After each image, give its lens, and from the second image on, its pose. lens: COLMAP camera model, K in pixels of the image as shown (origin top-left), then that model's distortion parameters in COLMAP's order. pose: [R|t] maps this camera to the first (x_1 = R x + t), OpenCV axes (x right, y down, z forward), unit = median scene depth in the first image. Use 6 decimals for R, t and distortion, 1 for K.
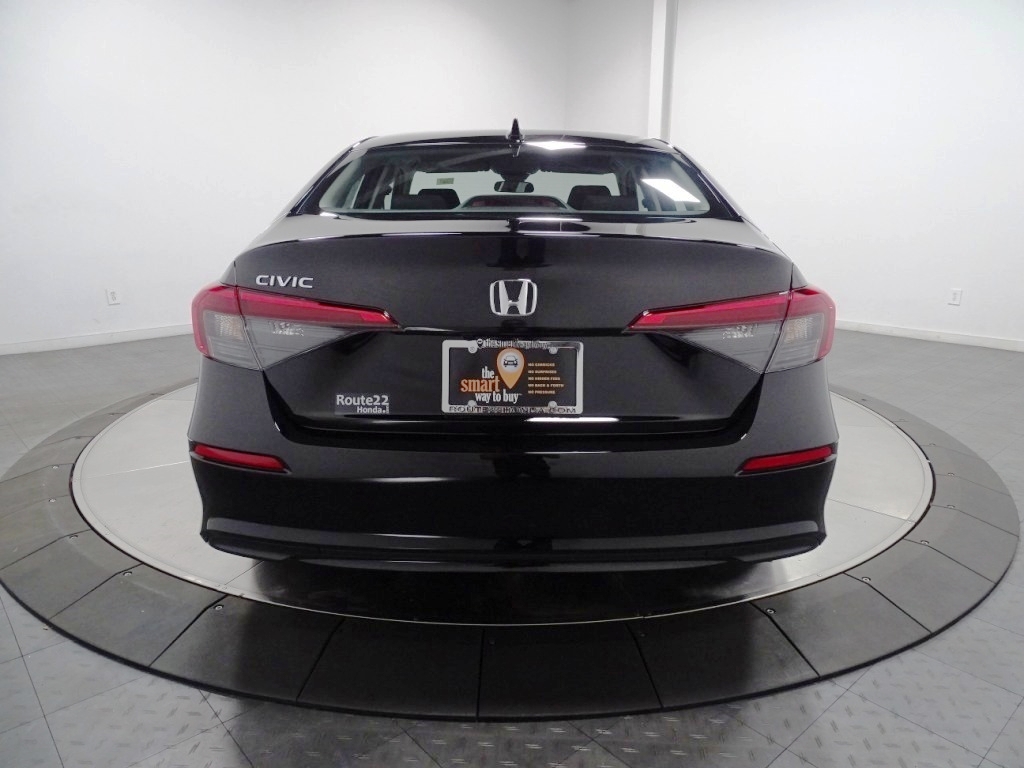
lens RADIAL K [[755.7, 0, 512.0], [0, 755.7, 384.0], [0, 0, 1]] dist [-0.012446, 0.004262]
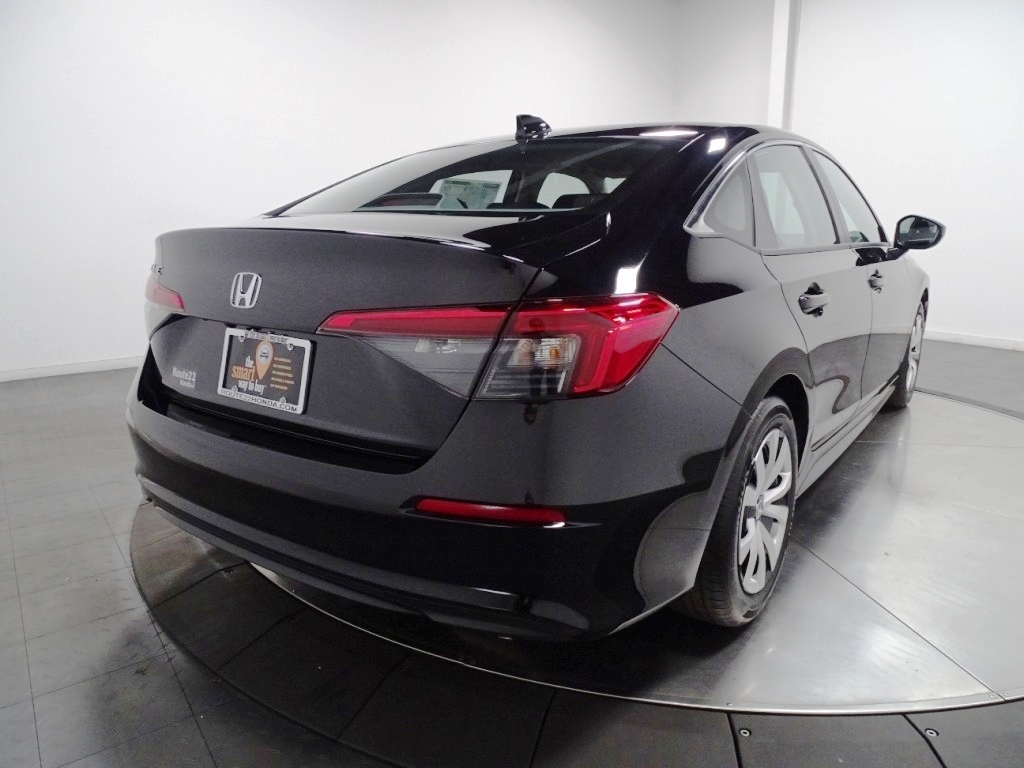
lens RADIAL K [[755.7, 0, 512.0], [0, 755.7, 384.0], [0, 0, 1]] dist [-0.012446, 0.004262]
pose [[0.797299, 0.123548, -0.590804, 0.872255], [-0.129760, 0.991025, 0.032127, -0.065038], [0.589471, 0.051048, 0.806175, 0.378081]]
